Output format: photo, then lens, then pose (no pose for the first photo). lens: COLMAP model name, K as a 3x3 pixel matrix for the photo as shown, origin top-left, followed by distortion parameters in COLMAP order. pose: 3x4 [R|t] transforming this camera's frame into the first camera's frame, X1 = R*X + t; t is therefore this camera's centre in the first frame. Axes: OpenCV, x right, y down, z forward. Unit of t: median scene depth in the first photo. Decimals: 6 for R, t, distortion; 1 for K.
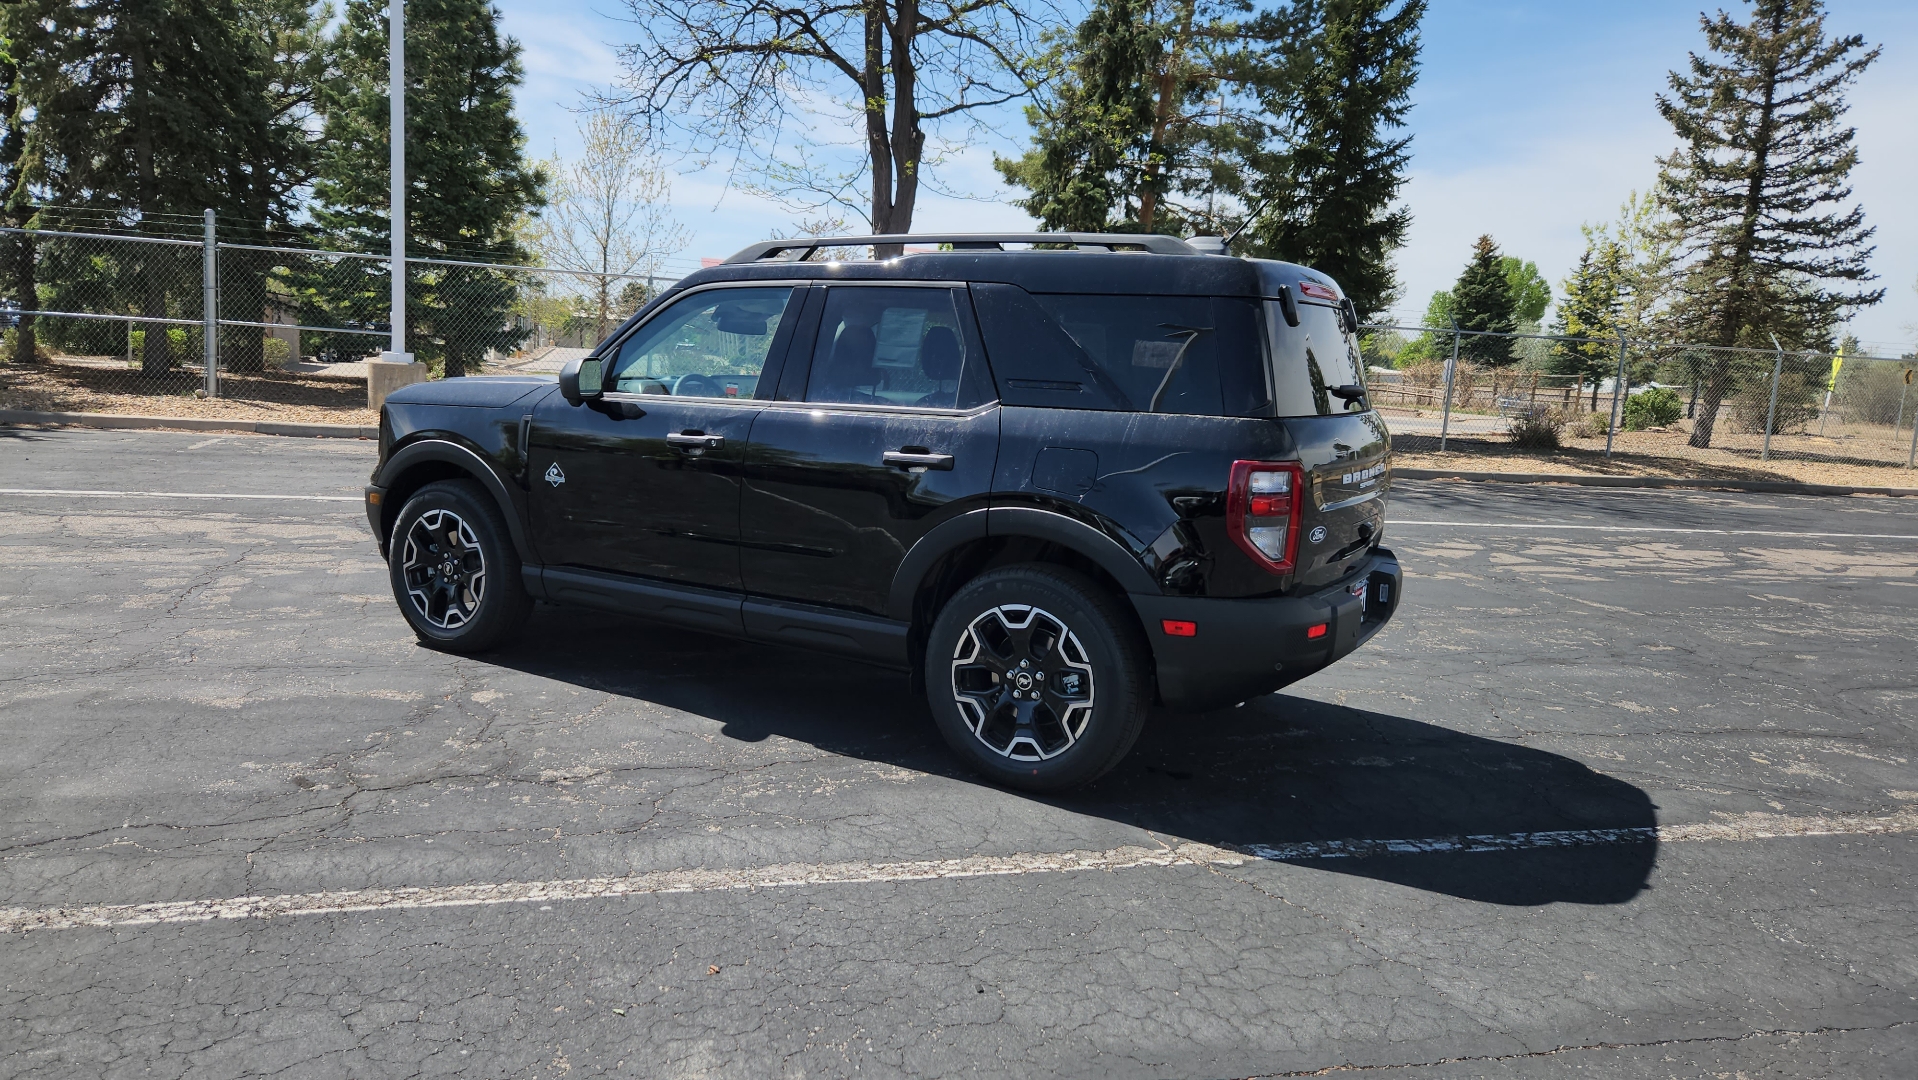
lens RADIAL K [[1284.3, 0, 916.1], [0, 1284.3, 516.9], [0, 0, 1]] dist [0.069865, -0.056486]
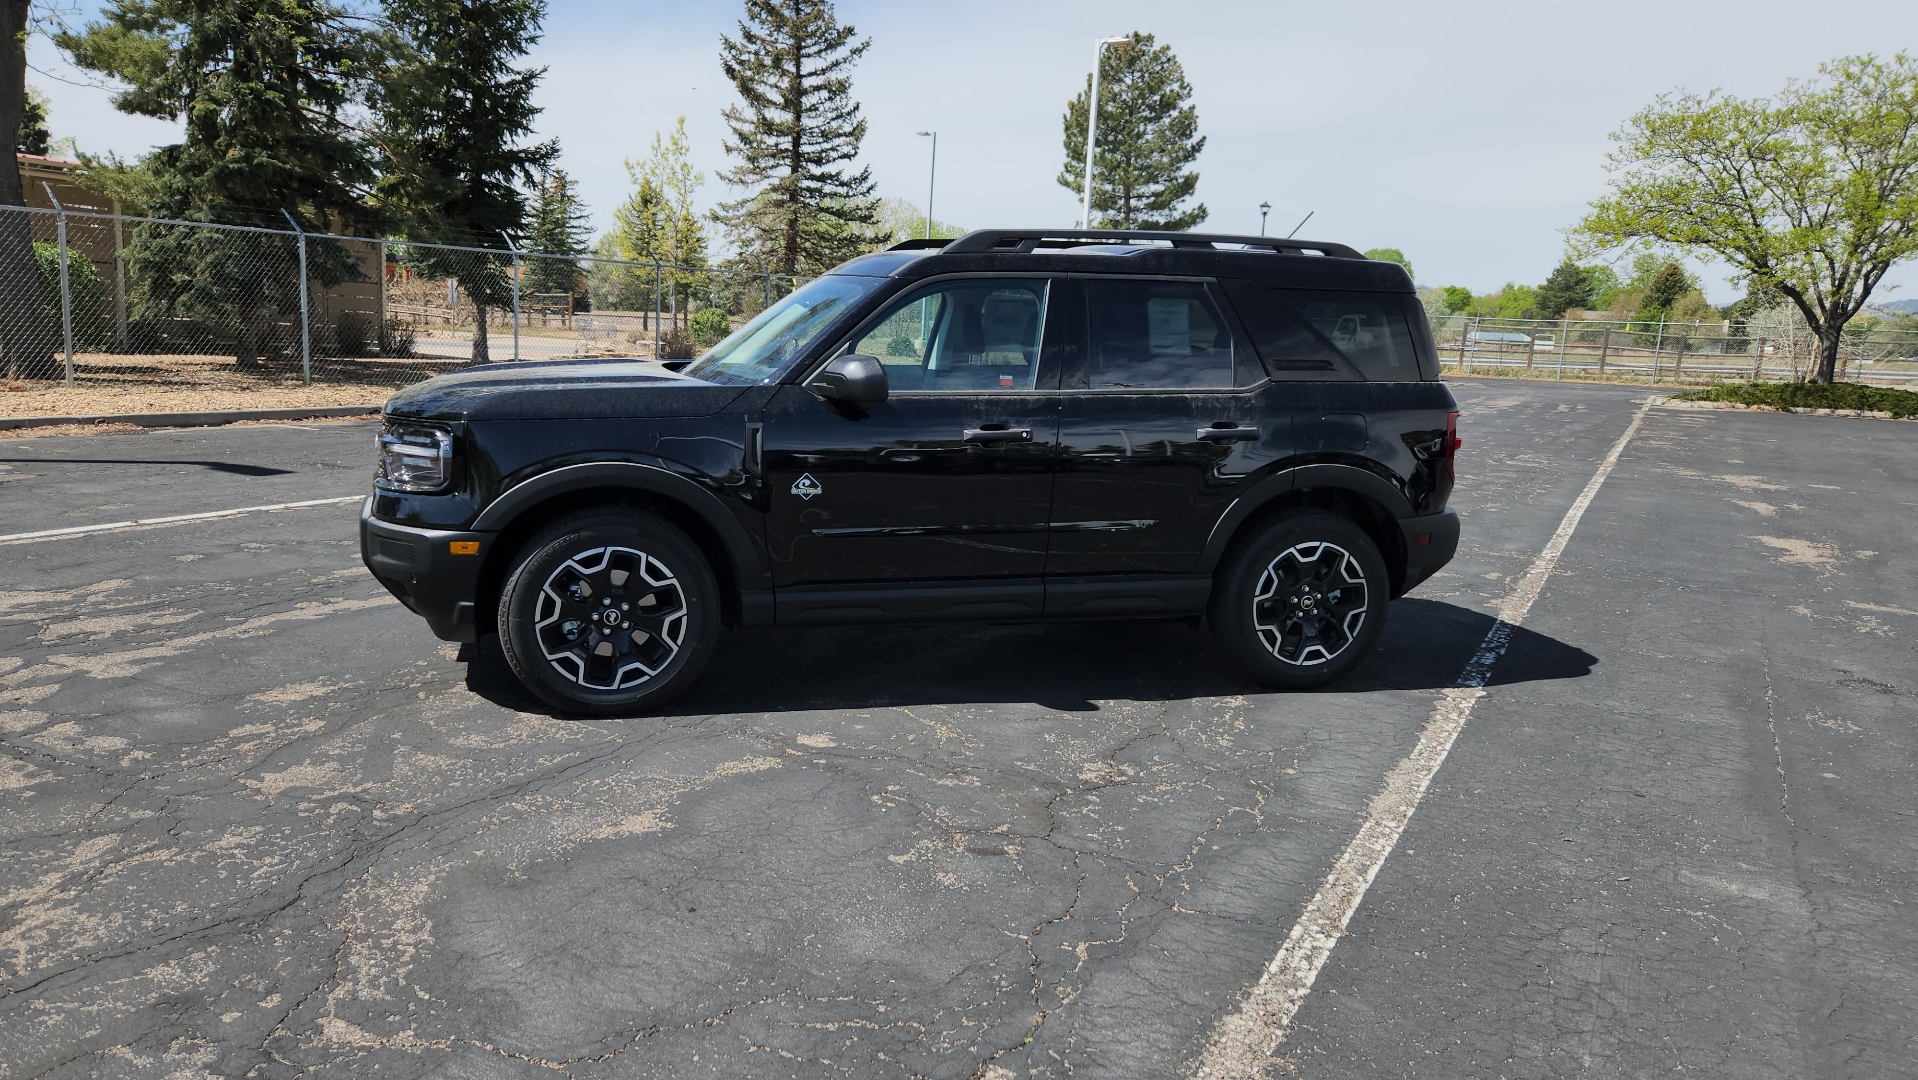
lens RADIAL K [[1284.5, 0, 928.2], [0, 1284.5, 519.0], [0, 0, 1]] dist [0.068612, -0.055890]
pose [[0.696331, -0.138354, 0.704260, -0.853628], [0.091360, 0.990349, 0.104225, -0.095736], [-0.711883, -0.008234, 0.702250, 0.310623]]
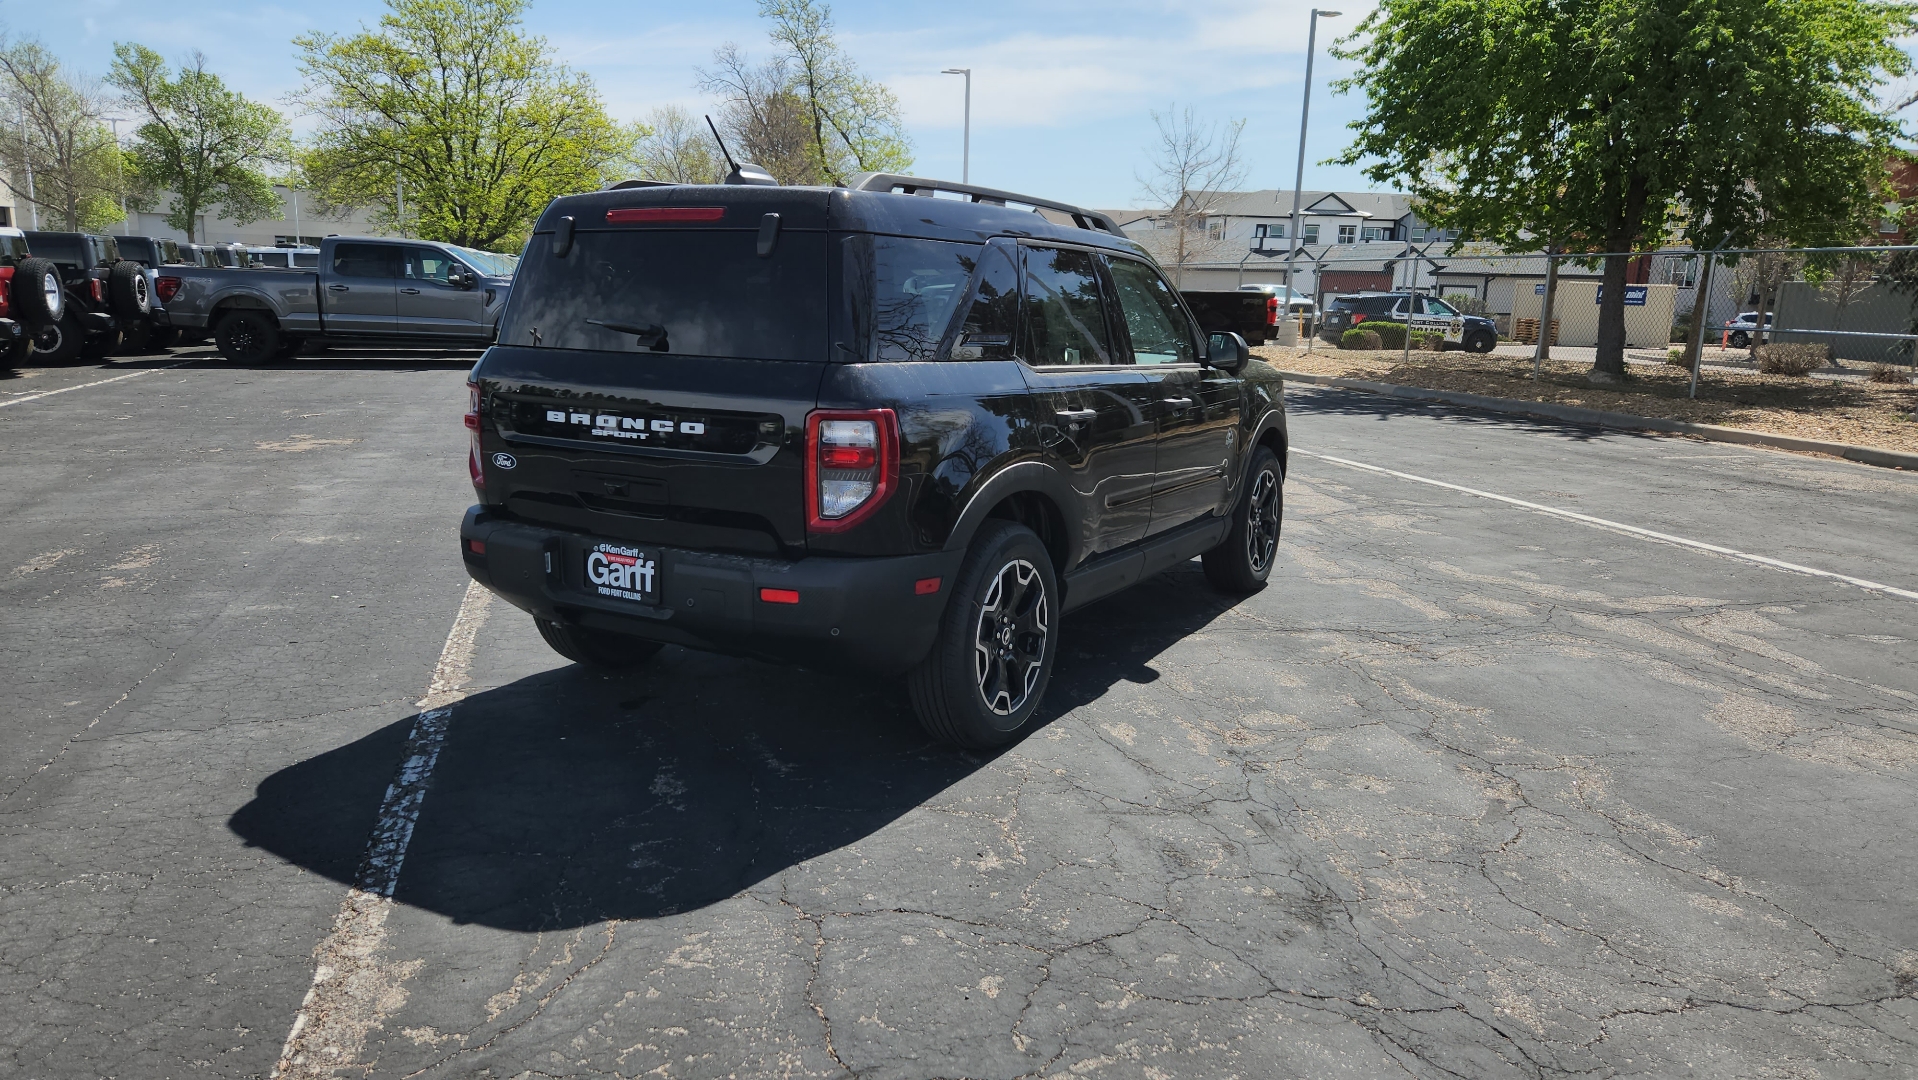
lens RADIAL K [[1284.3, 0, 927.1], [0, 1284.3, 544.2], [0, 0, 1]] dist [0.069865, -0.056486]
pose [[0.006681, 0.139937, -0.990138, 1.050907], [-0.156199, 0.978152, 0.137189, -0.090259], [0.987703, 0.153742, 0.028393, 1.030974]]
